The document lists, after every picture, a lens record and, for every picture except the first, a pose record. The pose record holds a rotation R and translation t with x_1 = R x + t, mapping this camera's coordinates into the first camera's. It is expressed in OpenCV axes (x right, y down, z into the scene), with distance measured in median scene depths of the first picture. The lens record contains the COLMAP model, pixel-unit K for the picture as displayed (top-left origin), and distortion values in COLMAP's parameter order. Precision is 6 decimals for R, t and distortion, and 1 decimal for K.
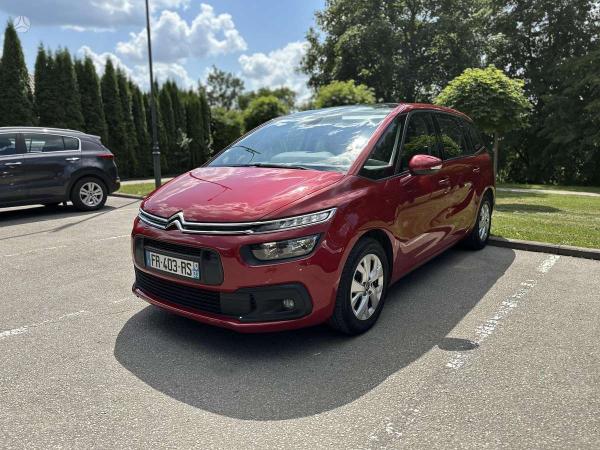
lens RADIAL K [[443.0, 0, 300.0], [0, 443.0, 225.0], [0, 0, 1]] dist [0.062422, -0.065320]
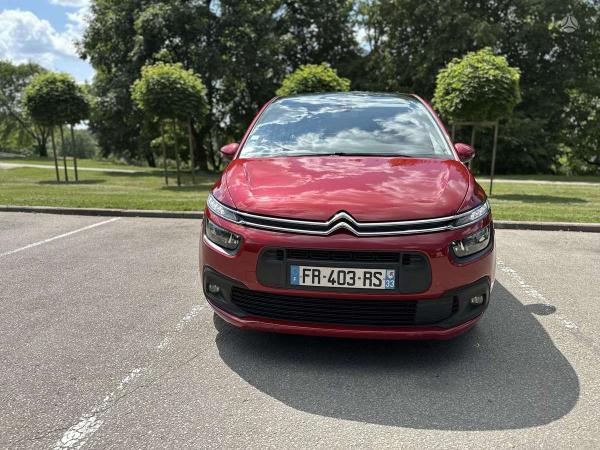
lens RADIAL K [[443.0, 0, 300.0], [0, 443.0, 225.0], [0, 0, 1]] dist [0.062422, -0.065320]
pose [[0.856343, -0.085686, 0.509249, -0.764838], [0.075968, 0.996312, 0.039893, -0.044145], [-0.510789, 0.004524, 0.859694, 0.352560]]
